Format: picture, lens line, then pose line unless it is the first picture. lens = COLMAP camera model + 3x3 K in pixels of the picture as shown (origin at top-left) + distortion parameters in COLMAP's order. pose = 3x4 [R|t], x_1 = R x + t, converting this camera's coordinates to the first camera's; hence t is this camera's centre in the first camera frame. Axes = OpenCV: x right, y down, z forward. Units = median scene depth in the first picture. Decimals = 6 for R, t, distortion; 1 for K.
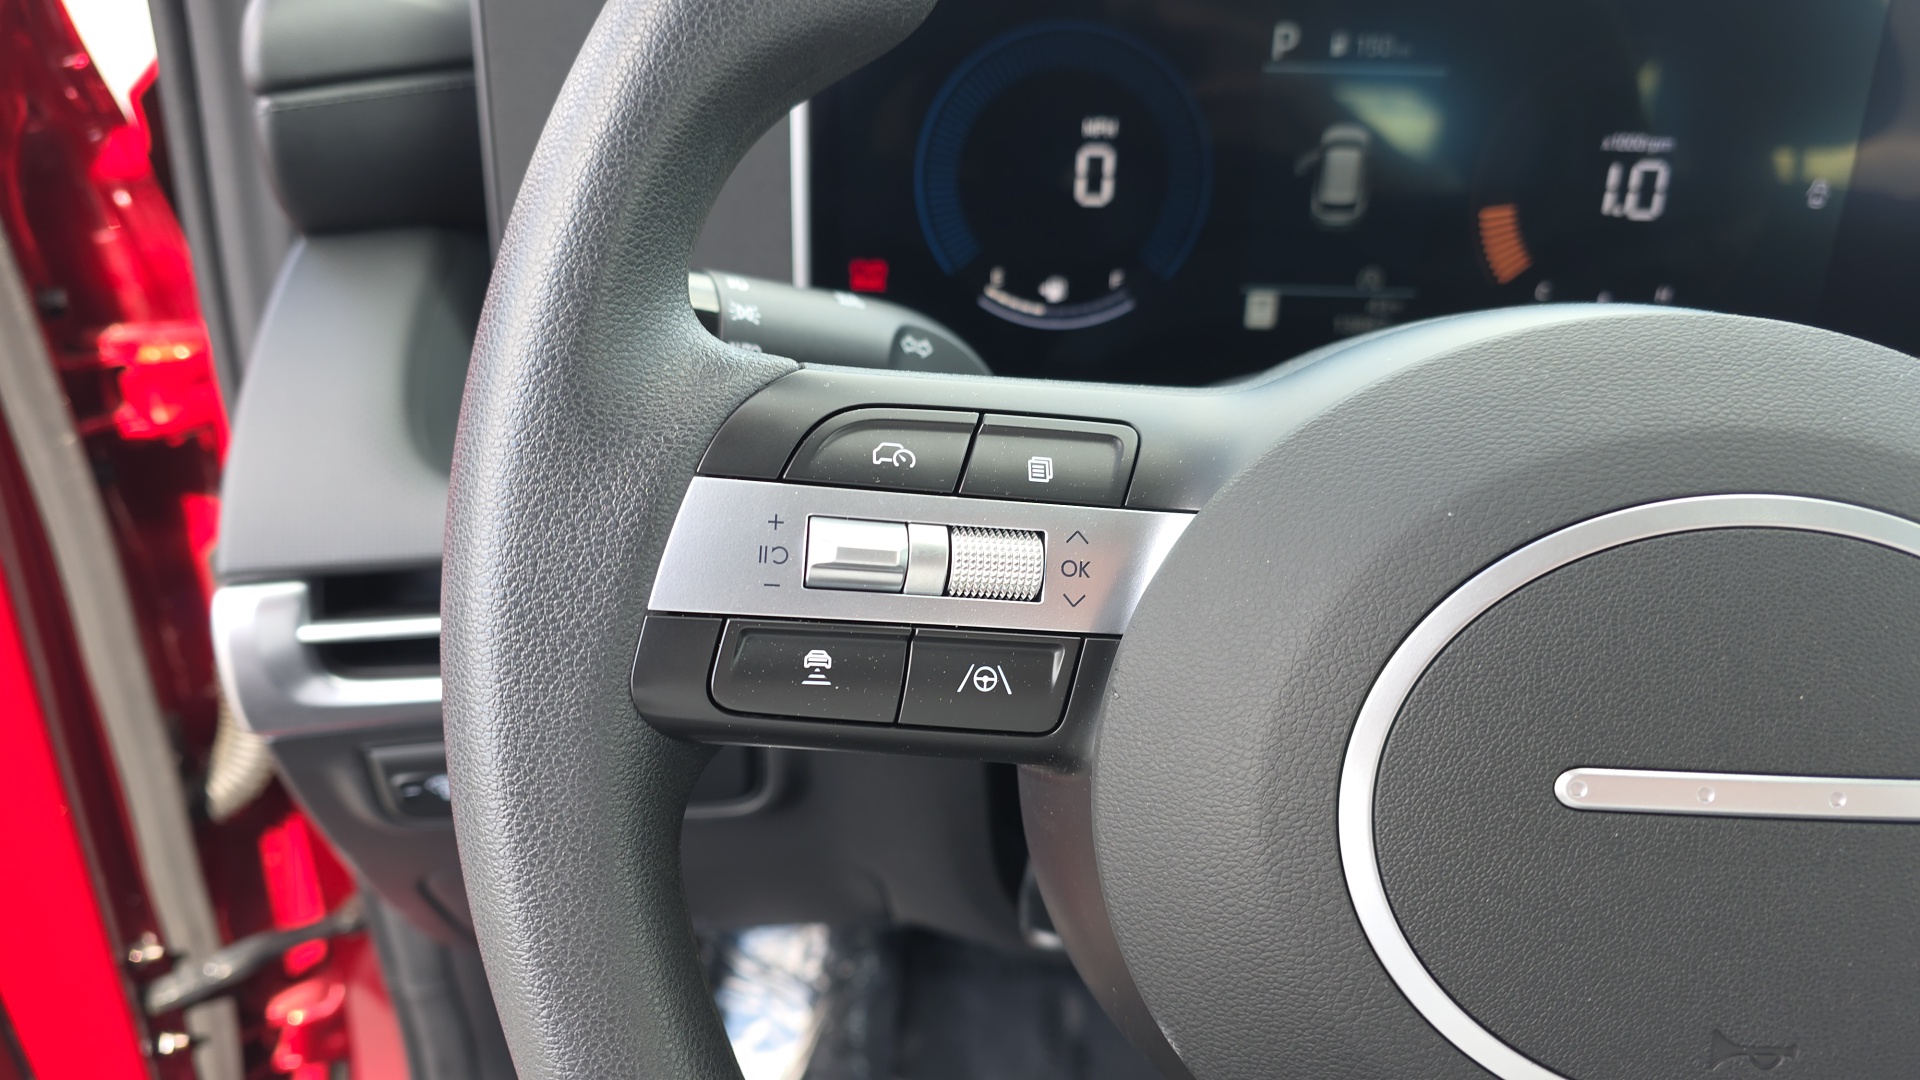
lens RADIAL K [[1361.1, 0, 950.4], [0, 1361.1, 549.8], [0, 0, 1]] dist [0.018080, -0.043464]
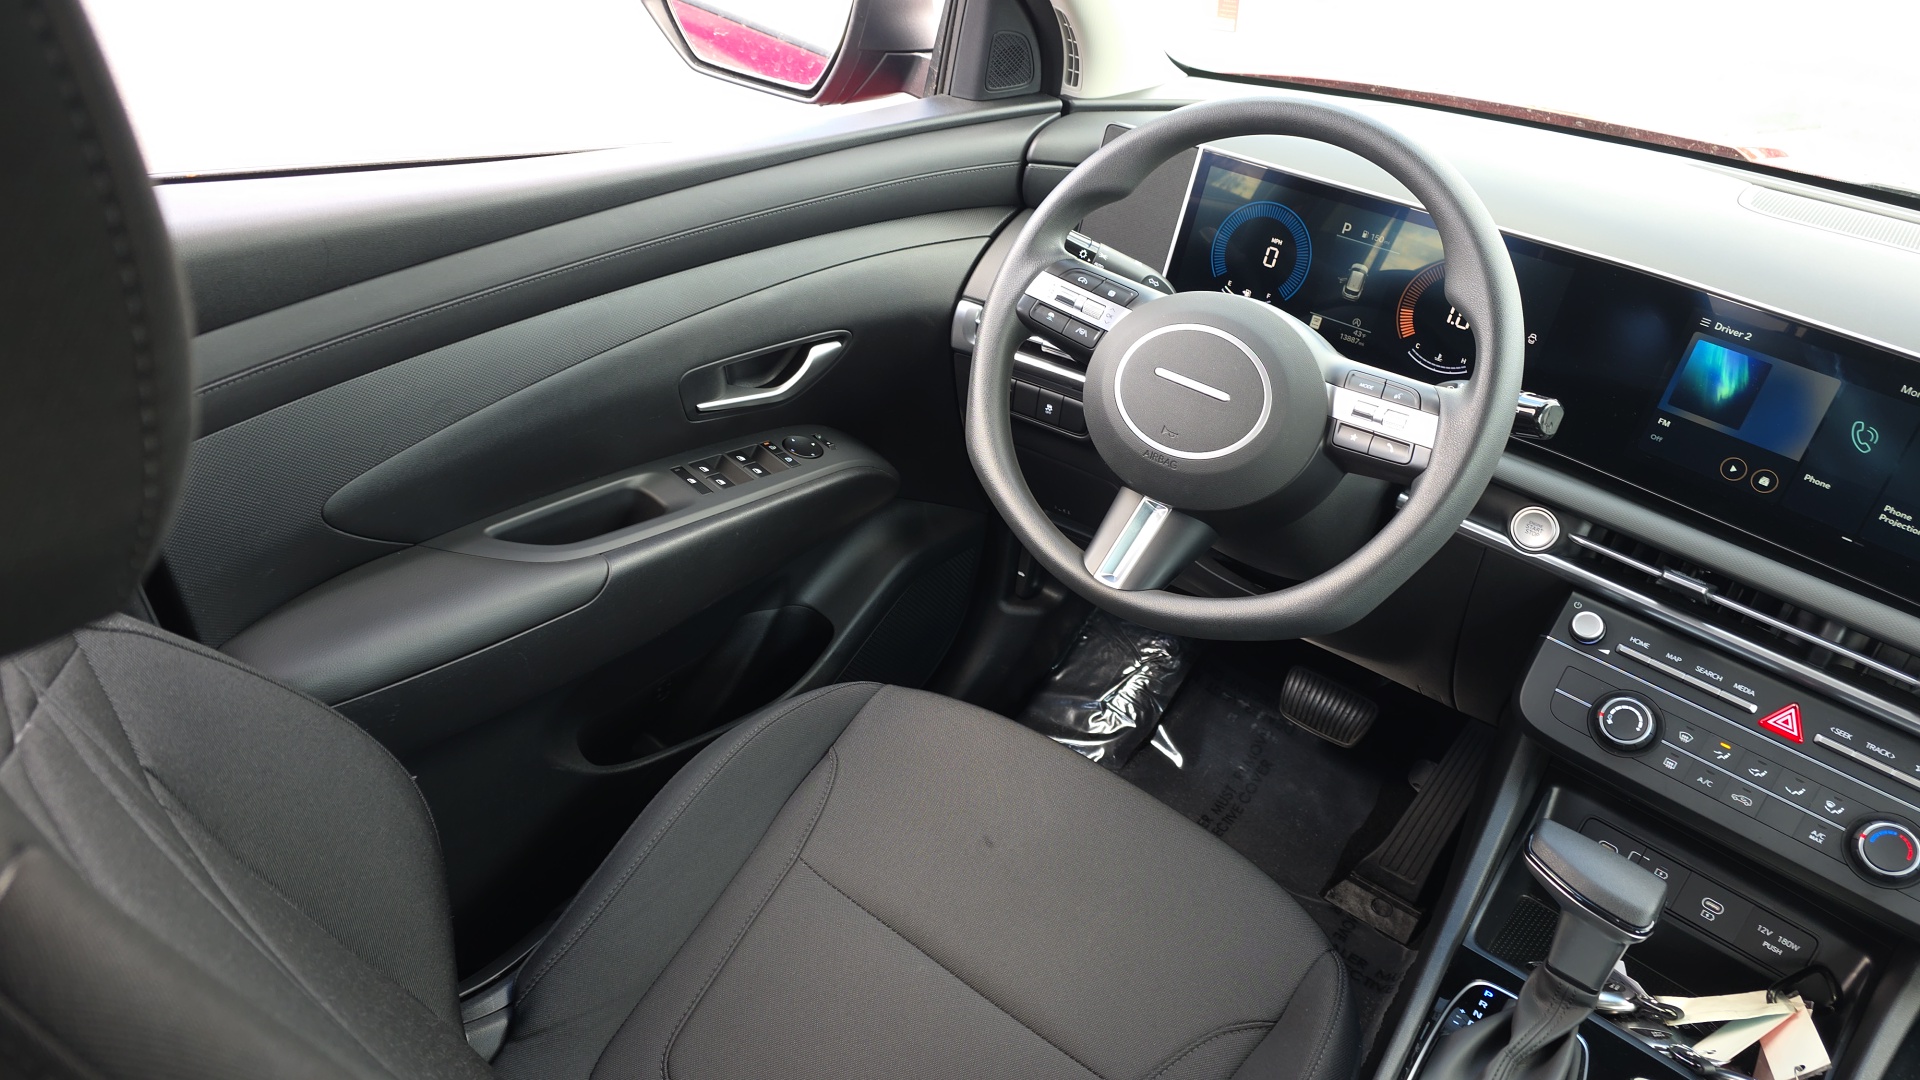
lens RADIAL K [[1296.4, 0, 931.4], [0, 1296.4, 523.4], [0, 0, 1]] dist [0.058602, -0.052674]
pose [[0.791789, 0.367904, -0.487562, 1.059280], [-0.383719, 0.920672, 0.071570, 0.303867], [0.475216, 0.130419, 0.870150, -1.583776]]
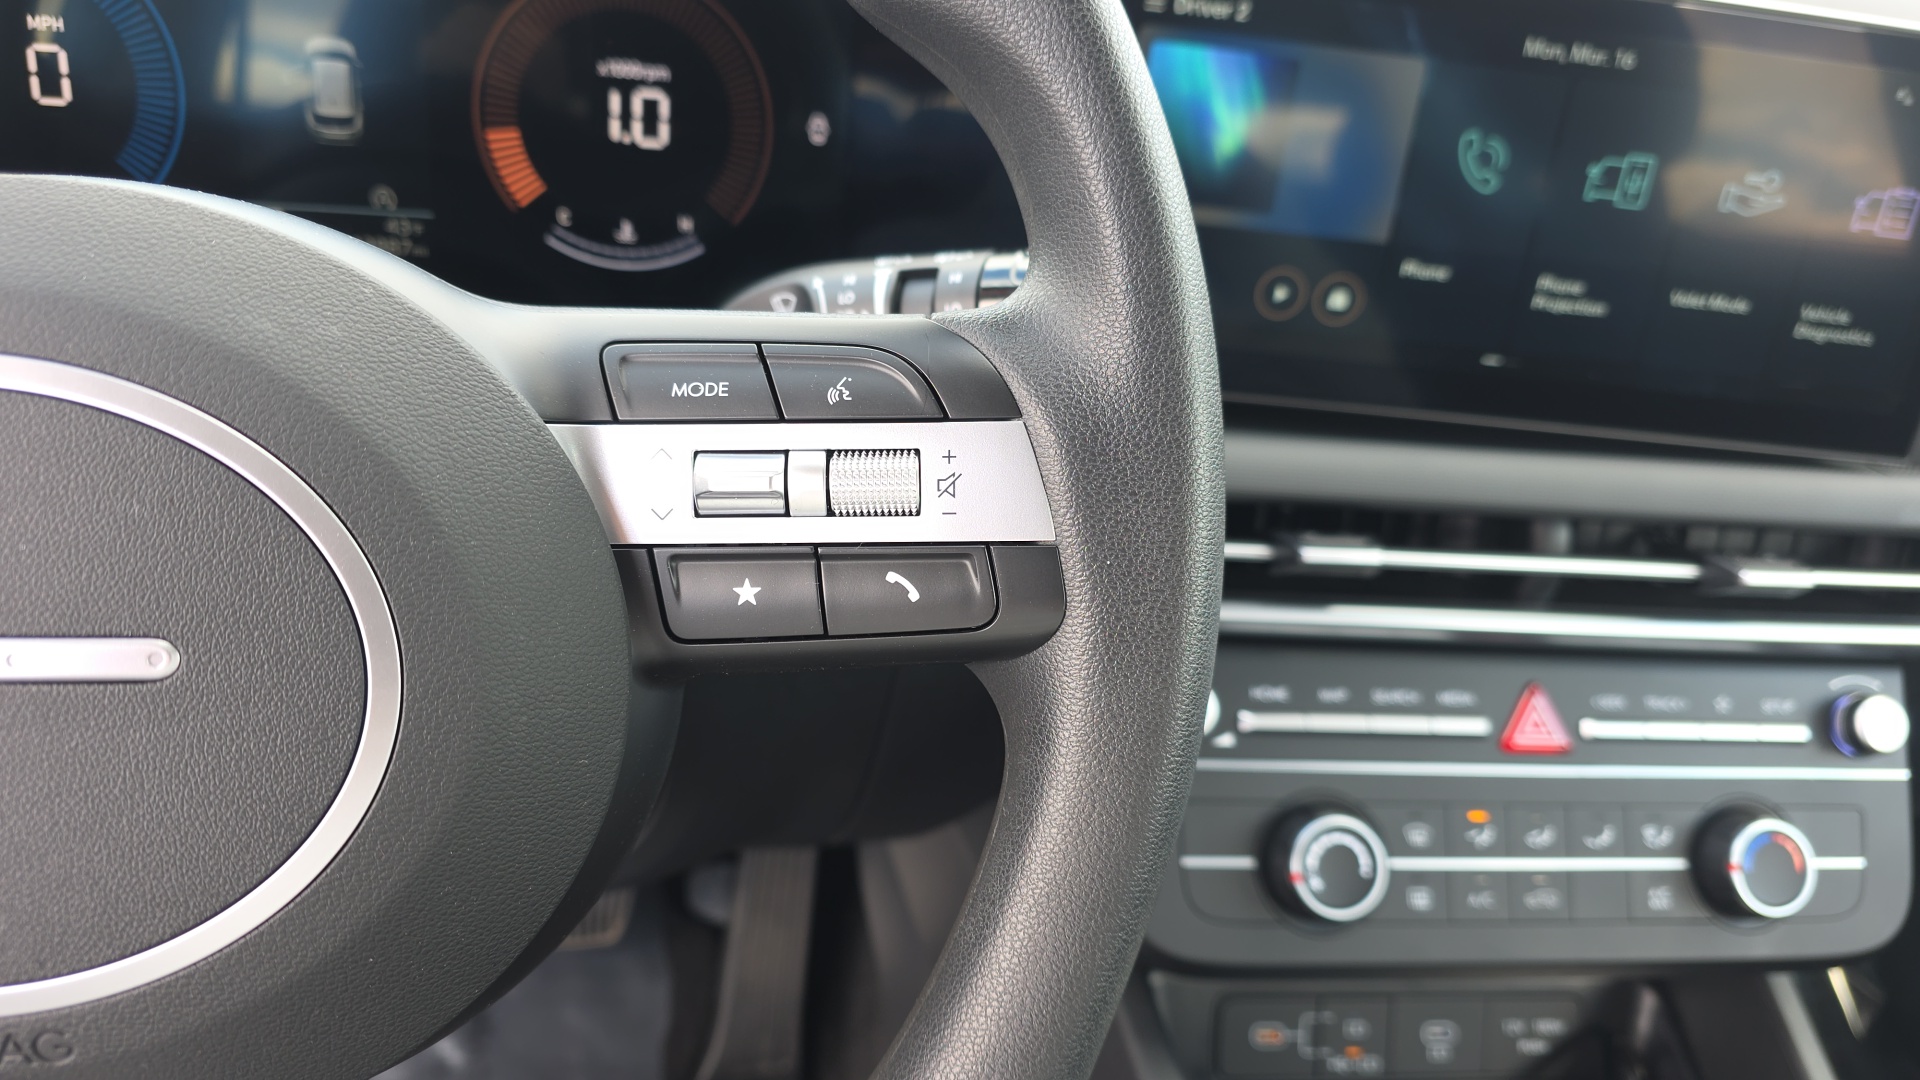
lens RADIAL K [[1361.1, 0, 950.4], [0, 1361.1, 549.8], [0, 0, 1]] dist [0.018080, -0.043464]
pose [[0.972788, -0.021073, 0.230738, 0.484634], [0.017593, 0.999698, 0.017131, 0.044319], [-0.231030, -0.012606, 0.972865, -0.045804]]
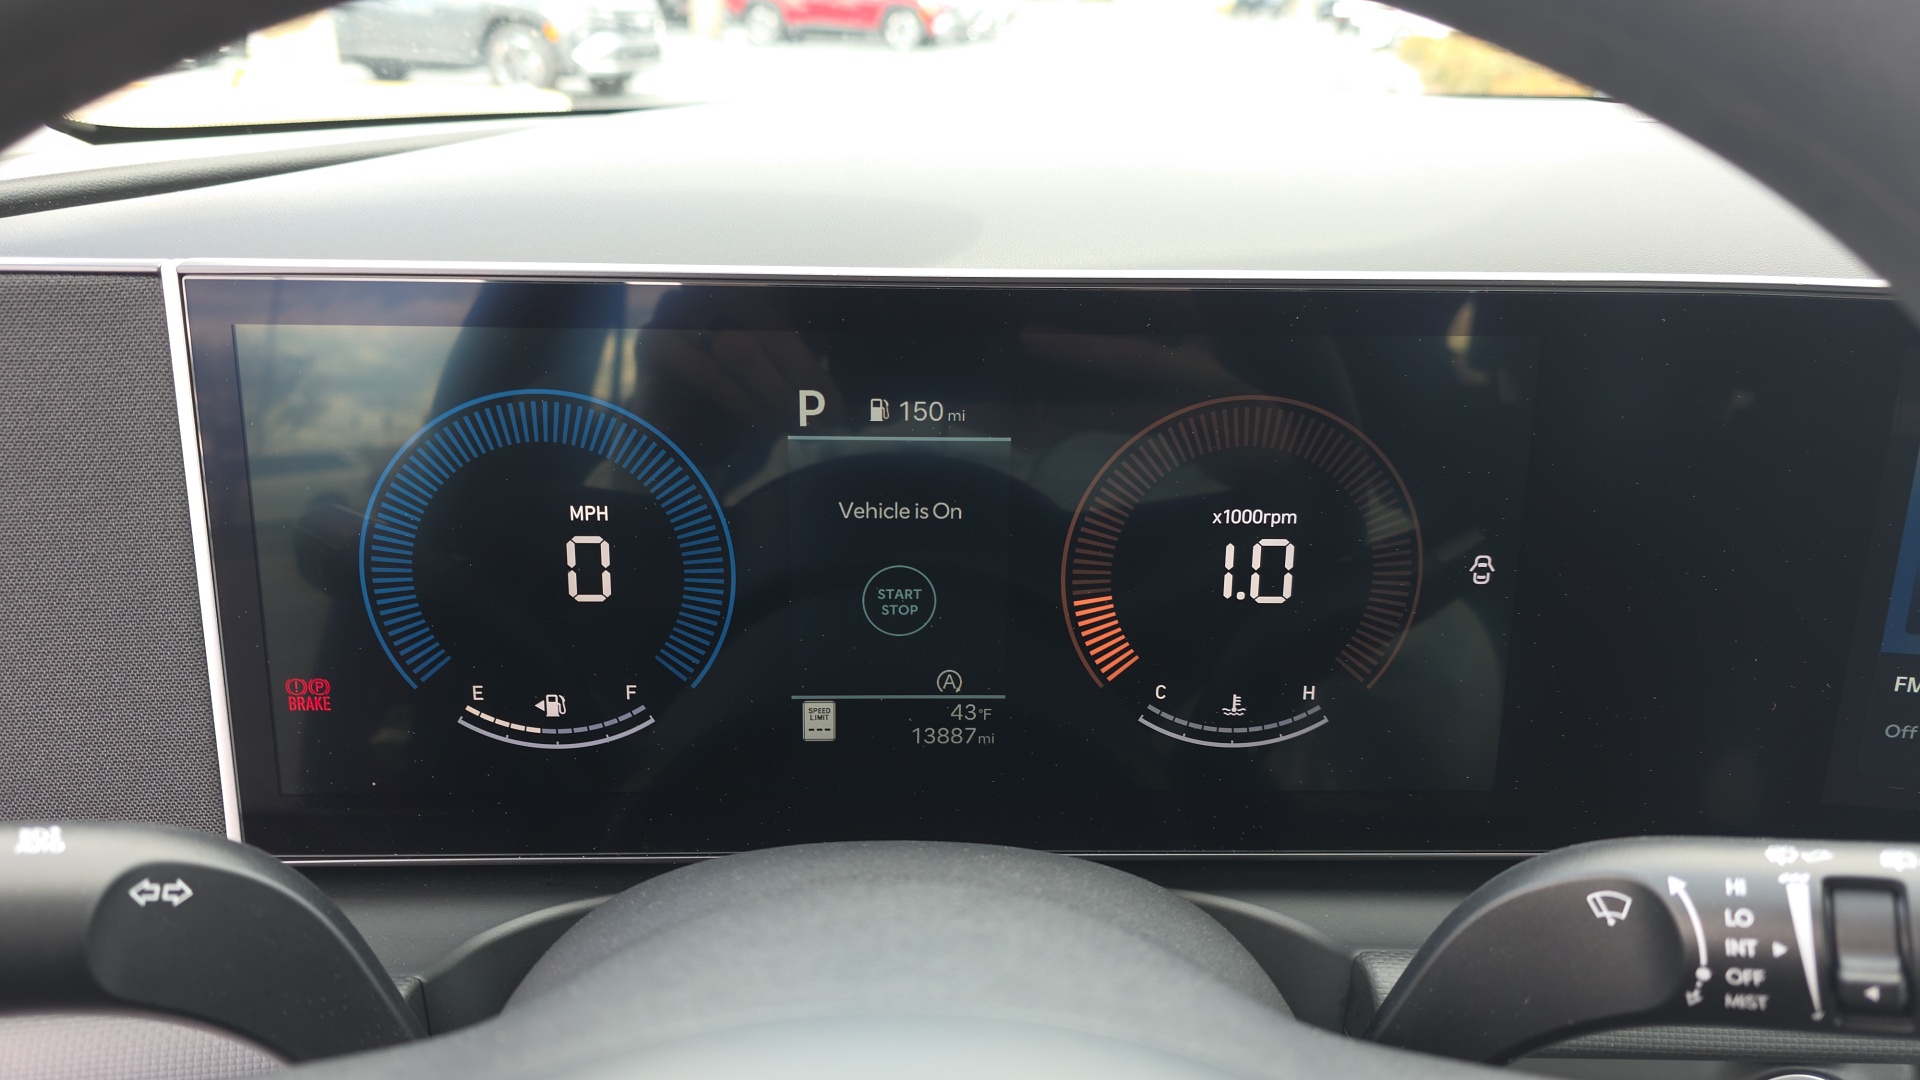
lens RADIAL K [[1330.8, 0, 960.0], [0, 1330.8, 540.0], [0, 0, 1]] dist [0.041958, -0.038729]
pose [[0.997764, -0.023695, 0.062490, 0.273905], [0.032453, 0.989176, -0.143097, -0.173325], [-0.058422, 0.144805, 0.987734, 0.219020]]
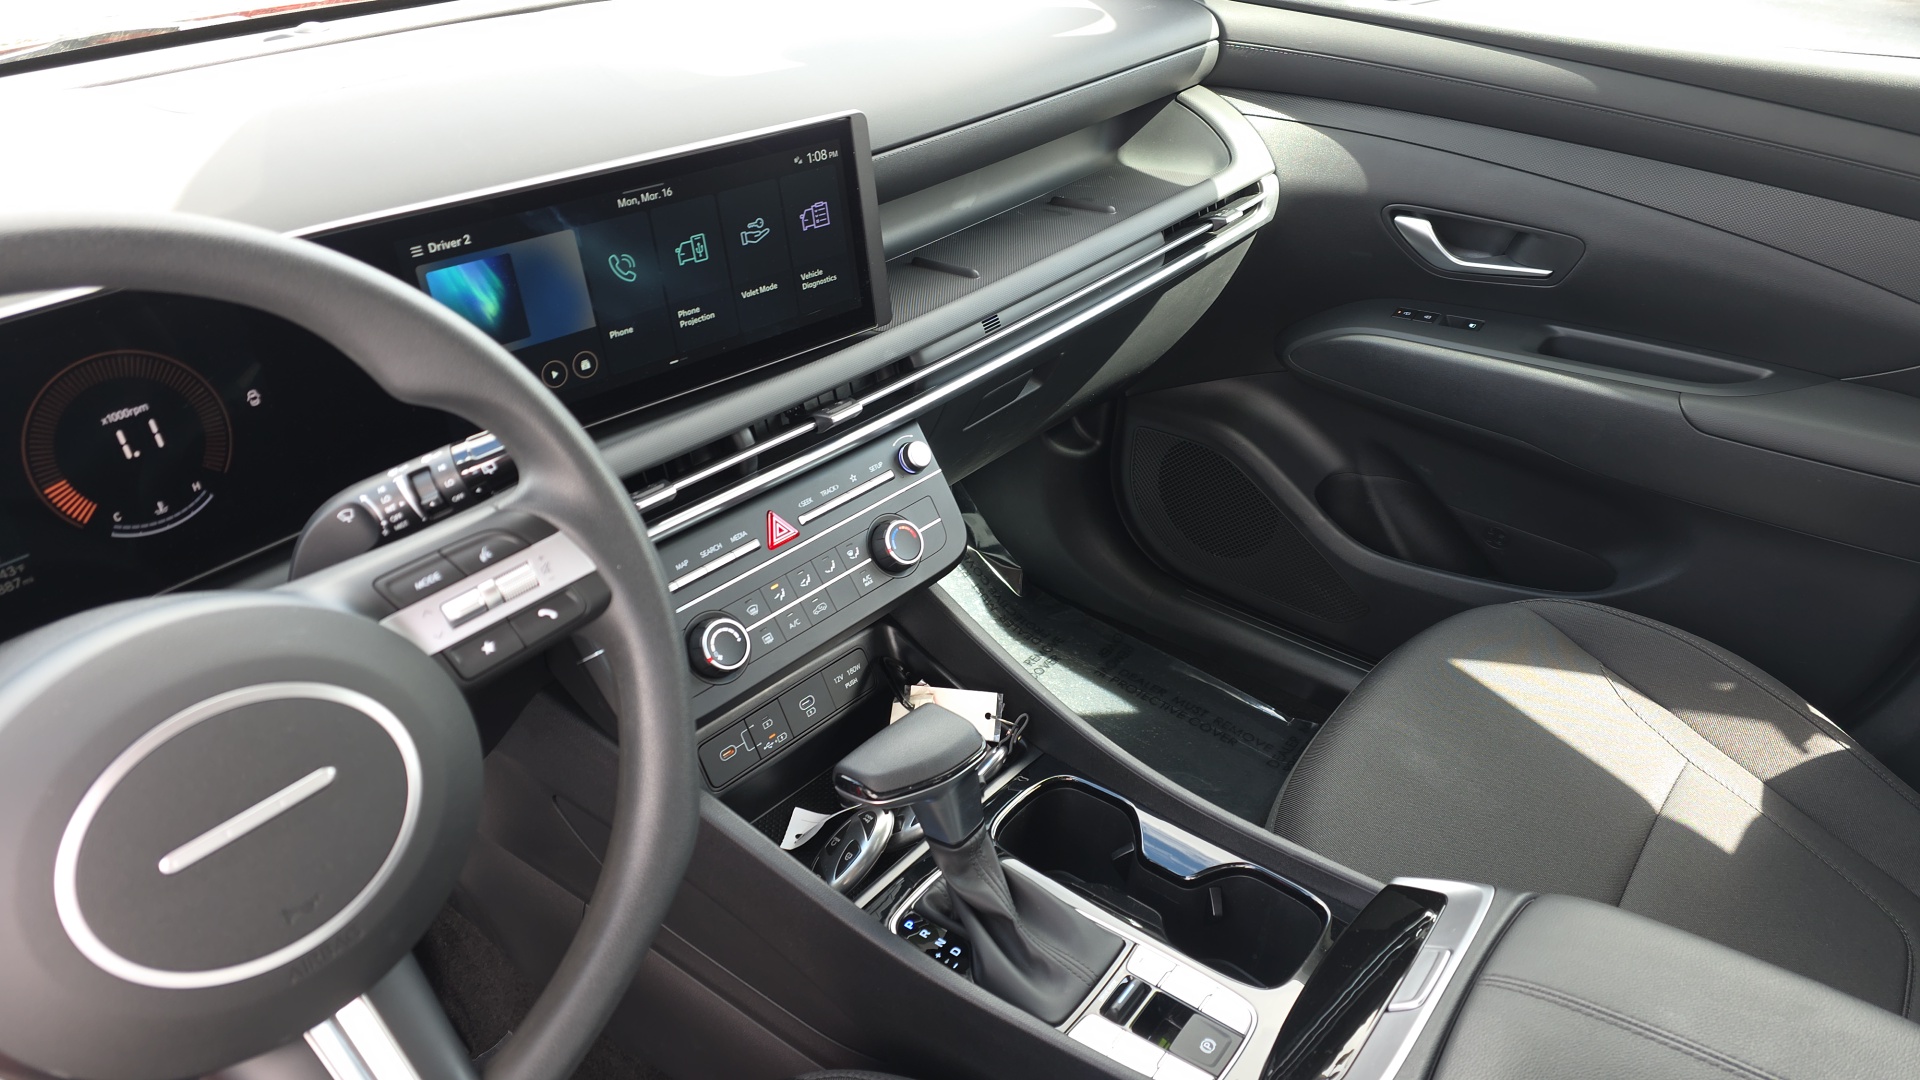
lens RADIAL K [[1277.8, 0, 944.3], [0, 1277.8, 544.2], [0, 0, 1]] dist [0.092178, -0.107410]
pose [[0.604303, -0.446336, 0.660002, 0.015297], [0.400685, 0.886236, 0.232460, -0.133231], [-0.688672, 0.123977, 0.714395, -0.698593]]
